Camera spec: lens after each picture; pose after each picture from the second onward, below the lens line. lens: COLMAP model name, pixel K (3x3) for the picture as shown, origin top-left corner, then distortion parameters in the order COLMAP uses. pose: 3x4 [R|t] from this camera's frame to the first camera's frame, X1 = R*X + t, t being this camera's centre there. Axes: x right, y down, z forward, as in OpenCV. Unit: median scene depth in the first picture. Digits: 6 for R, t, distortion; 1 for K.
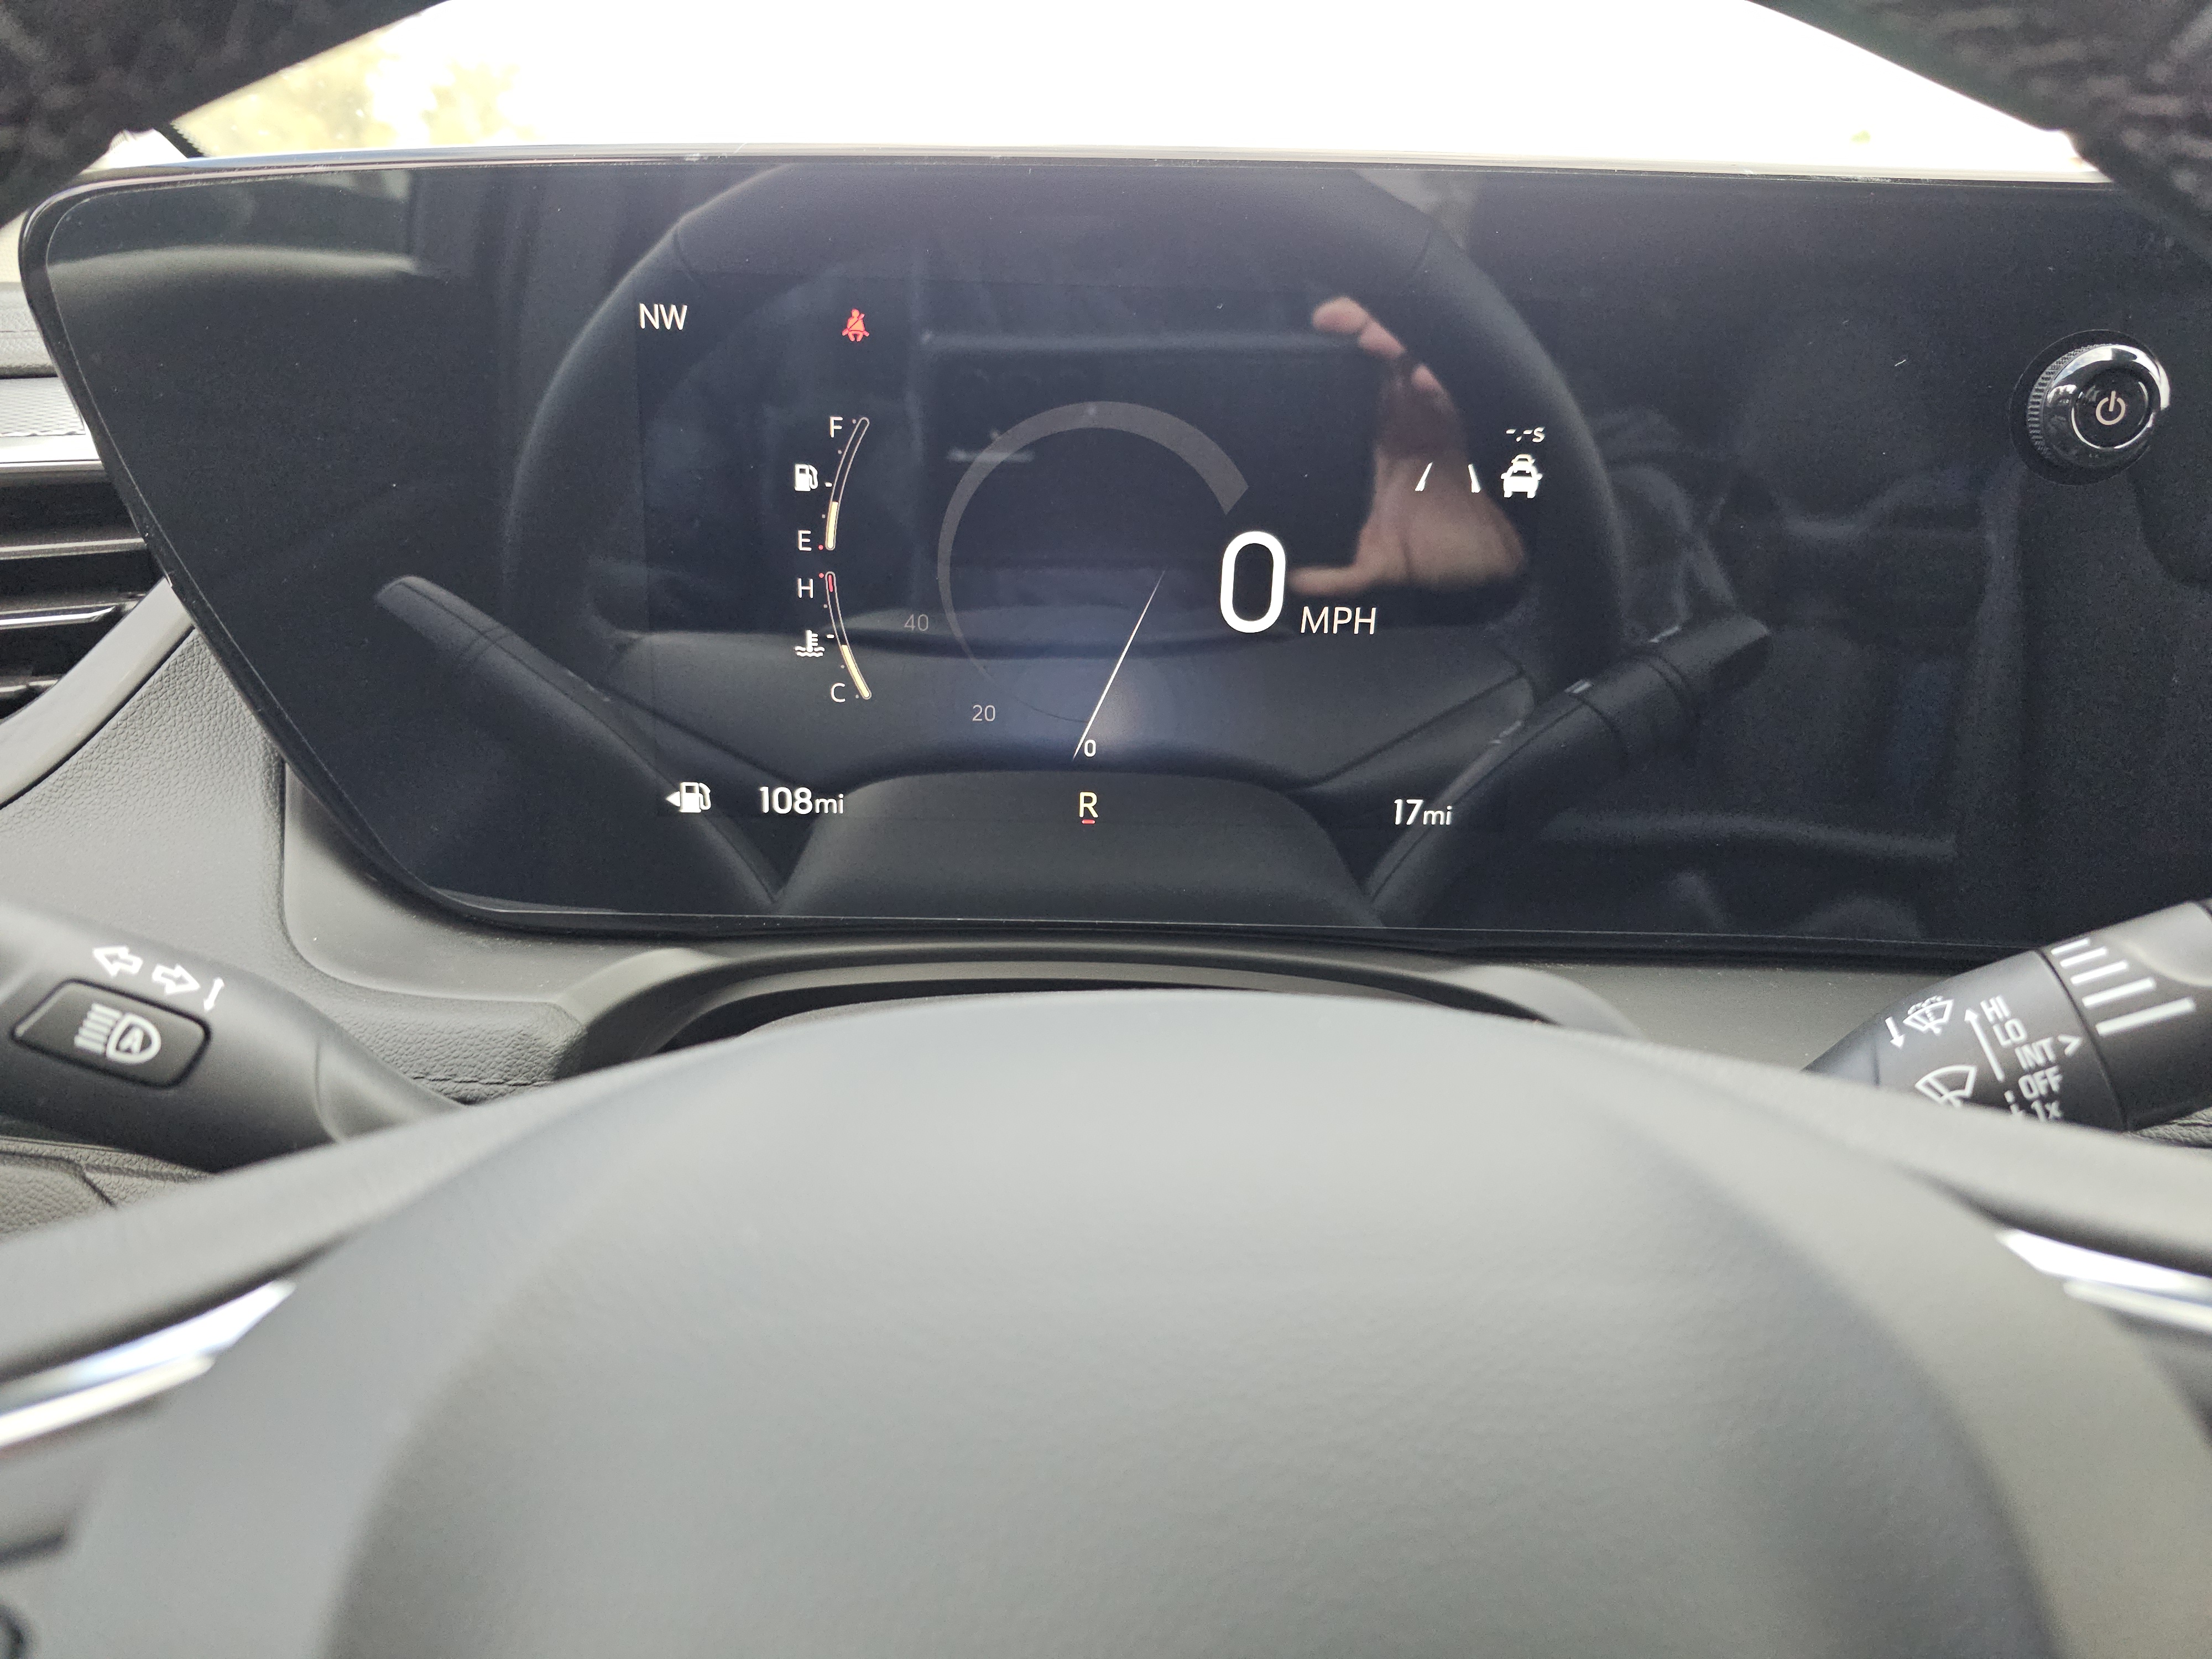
lens RADIAL K [[1535.9, 0, 1106.0], [0, 1535.9, 829.5], [0, 0, 1]] dist [0.004180, 0.002164]
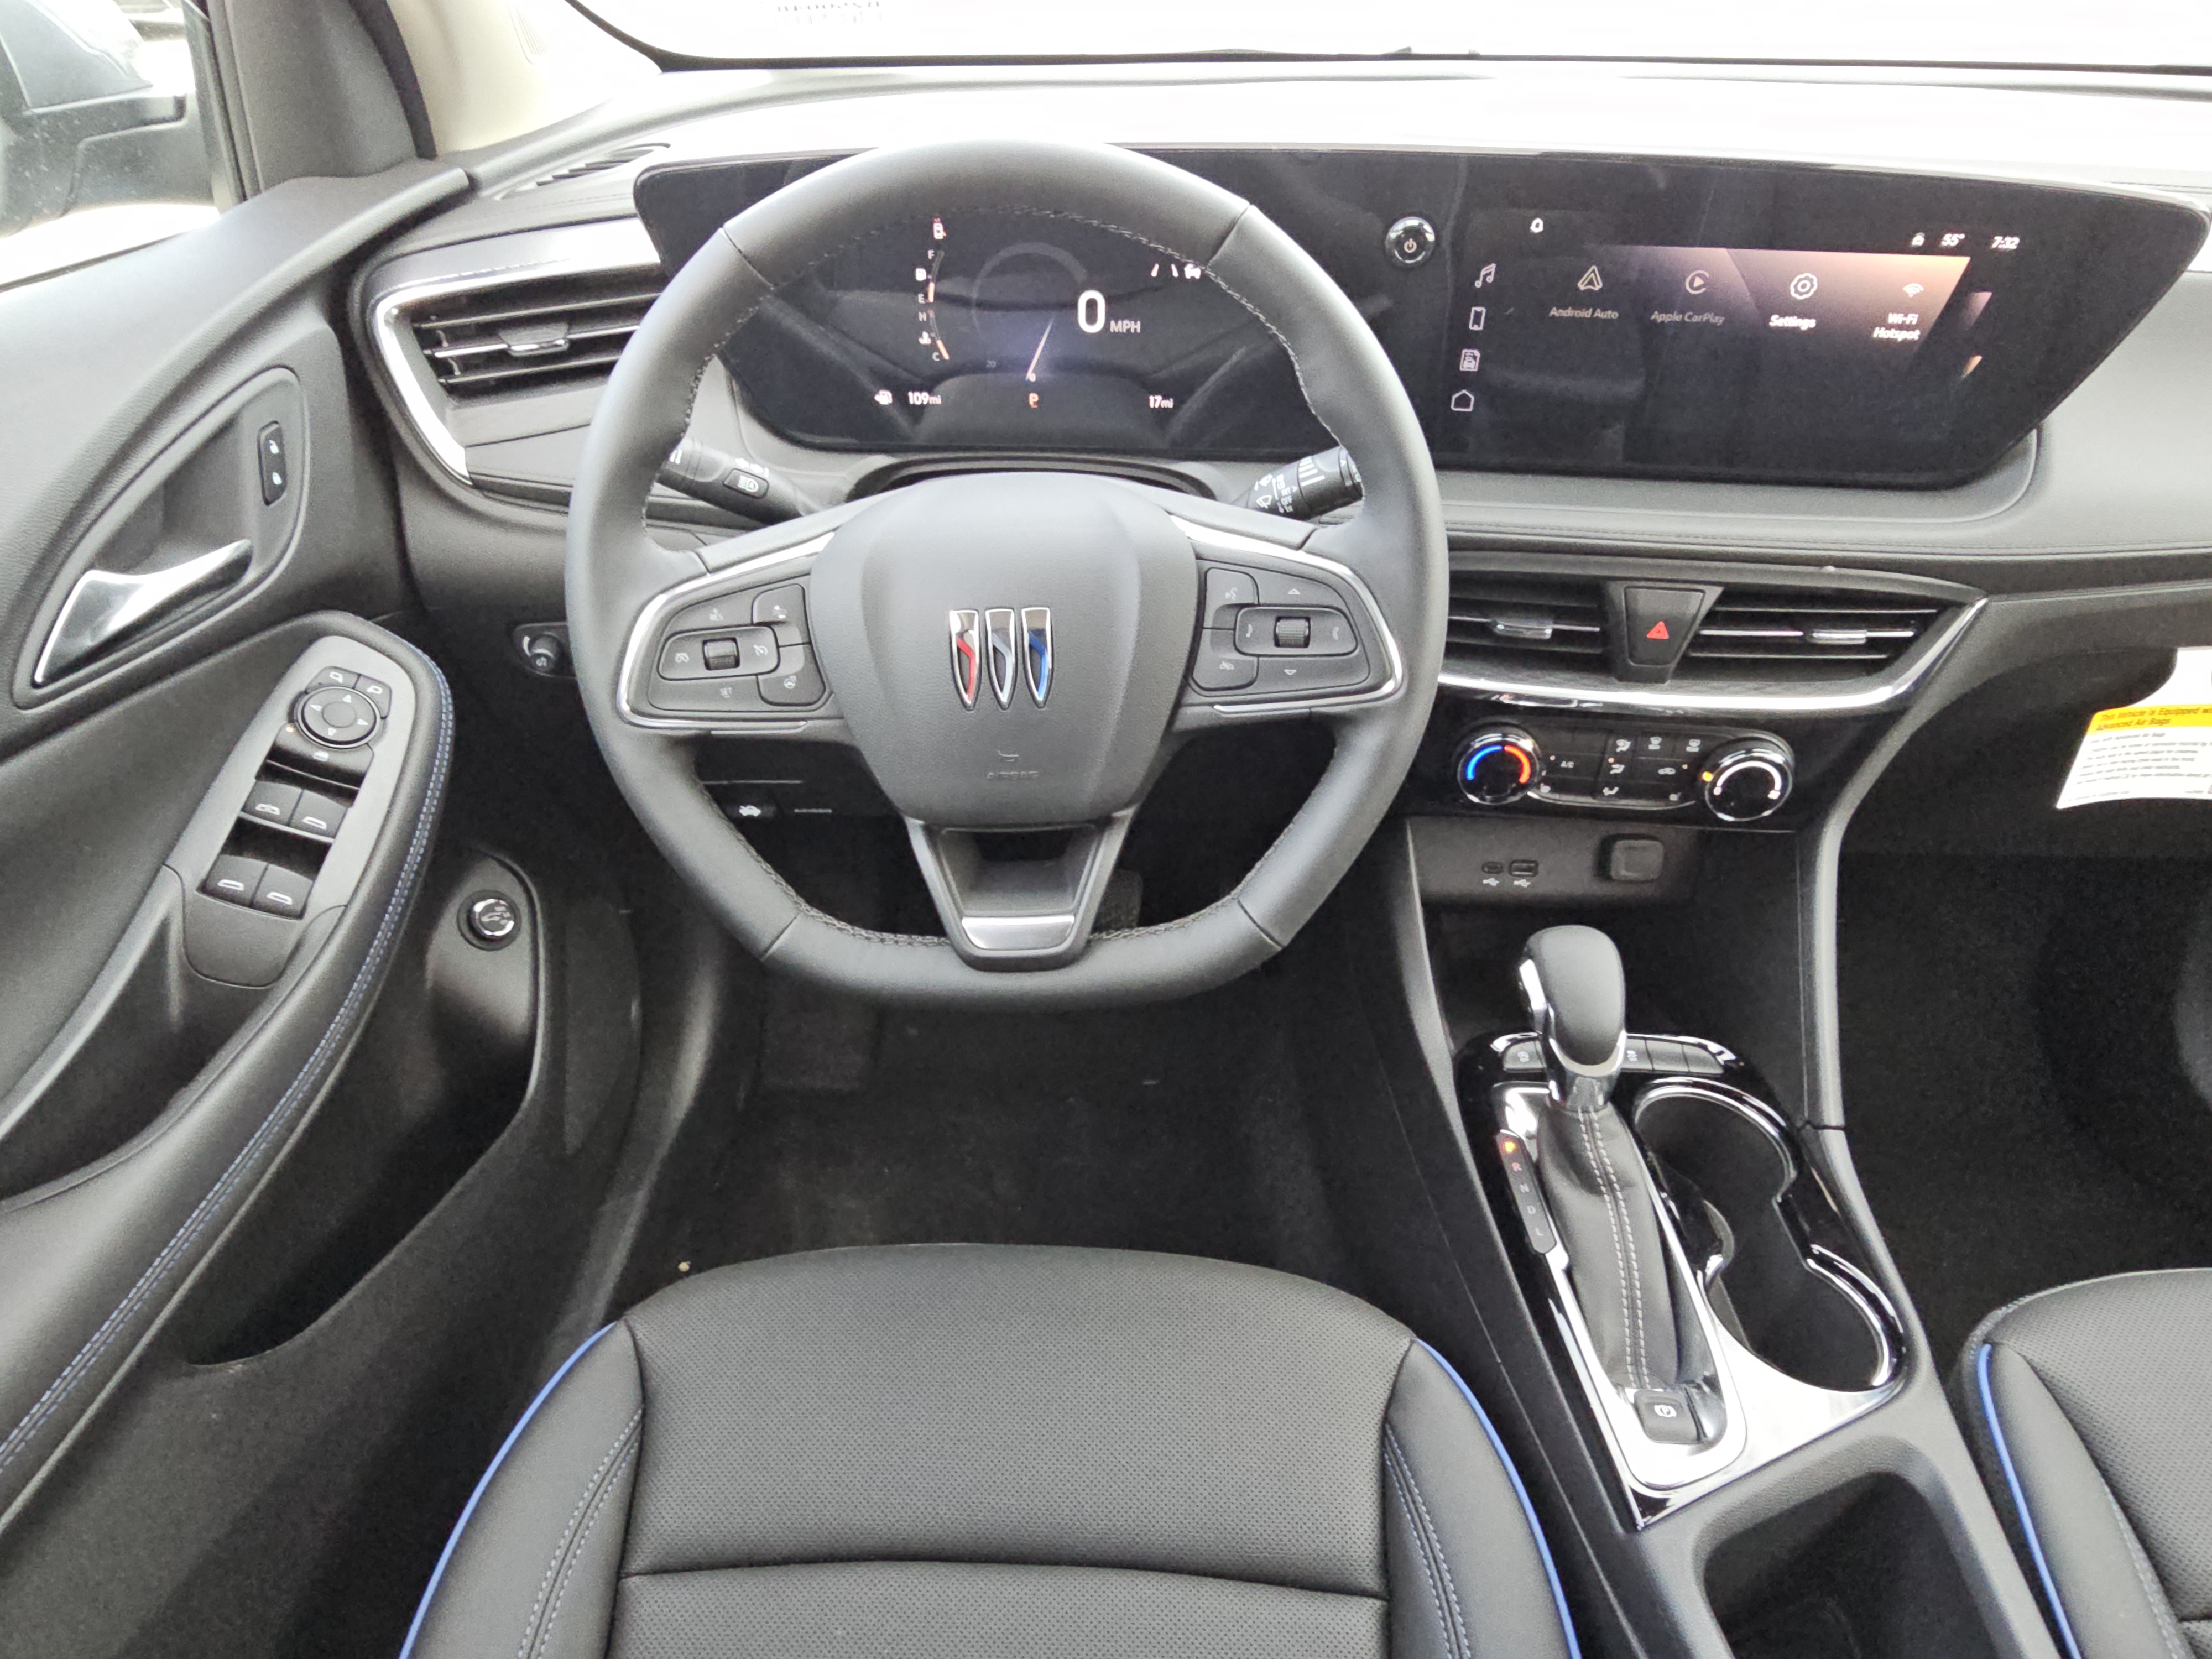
lens RADIAL K [[1360.5, 0, 1083.5], [0, 1360.5, 834.9], [0, 0, 1]] dist [-0.001303, 0.000846]
pose [[0.997240, 0.021604, -0.071029, 0.267770], [0.005152, 0.934281, 0.356500, -0.155895], [0.074063, -0.355882, 0.931592, -1.486261]]
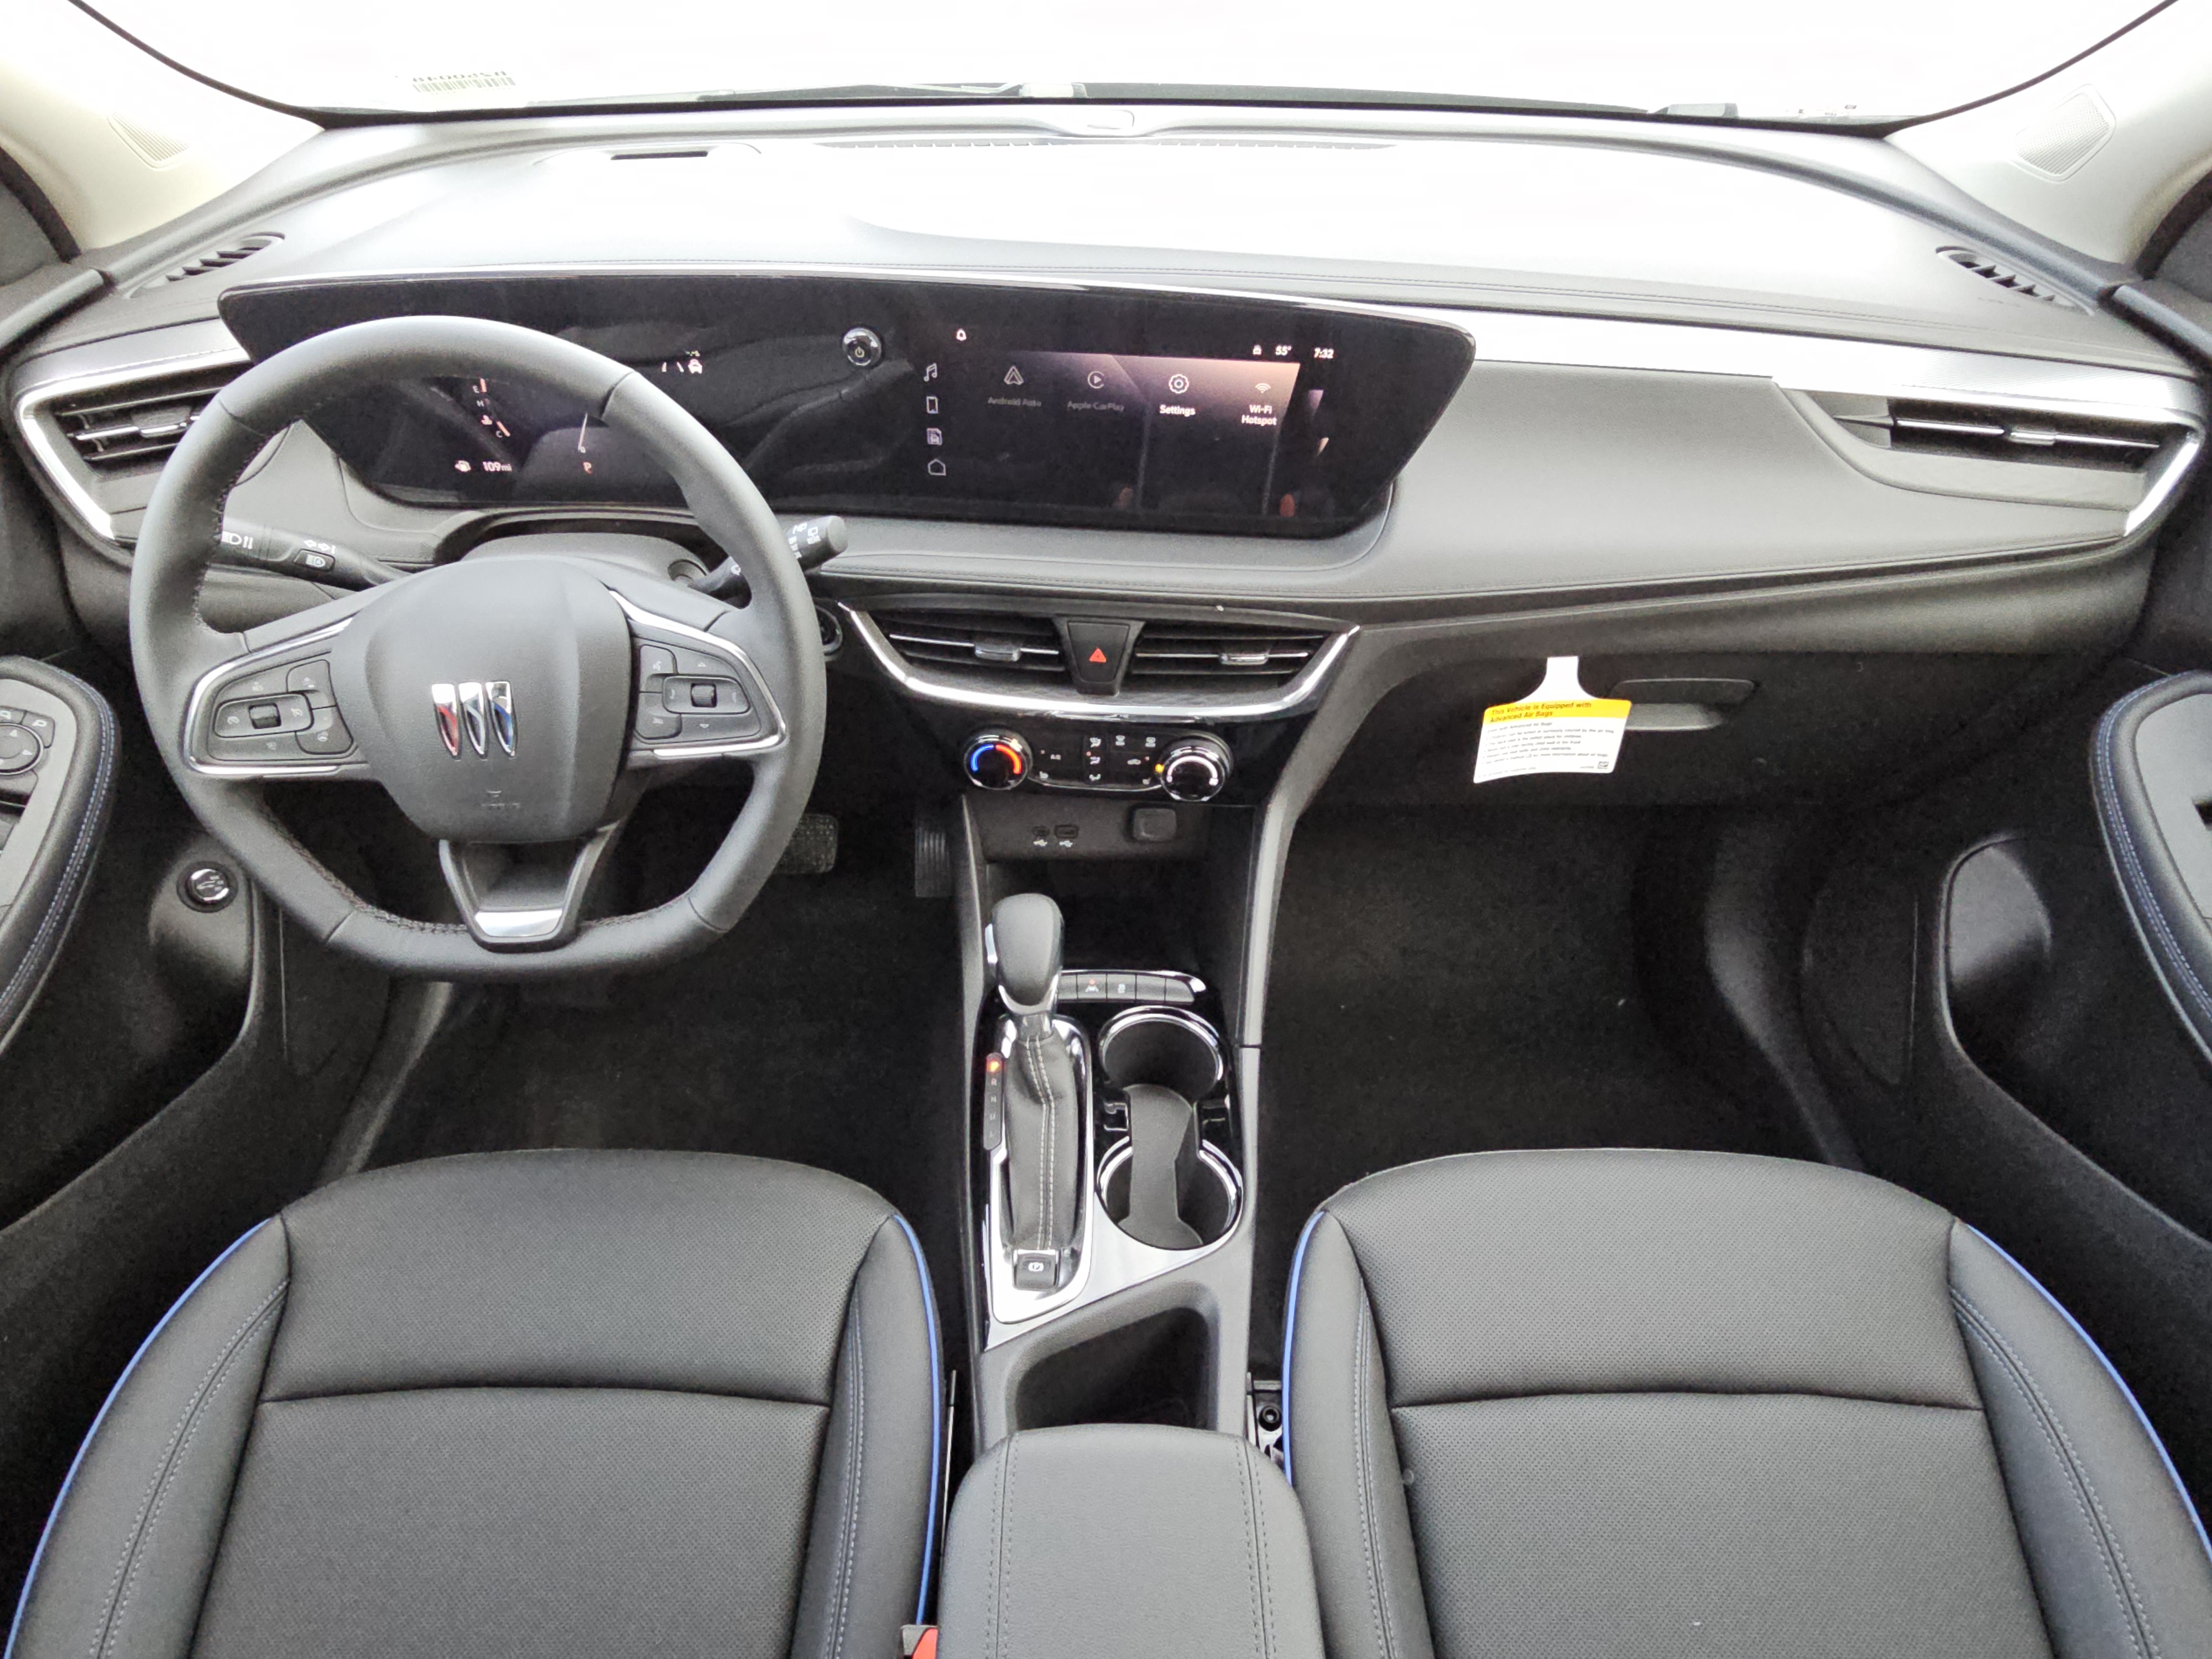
lens RADIAL K [[1360.5, 0, 1083.5], [0, 1360.5, 834.9], [0, 0, 1]] dist [-0.001303, 0.000846]
pose [[0.998659, 0.013220, -0.050059, 1.211459], [0.010358, 0.896293, 0.443342, -0.592884], [0.050729, -0.443266, 0.894954, -1.874091]]
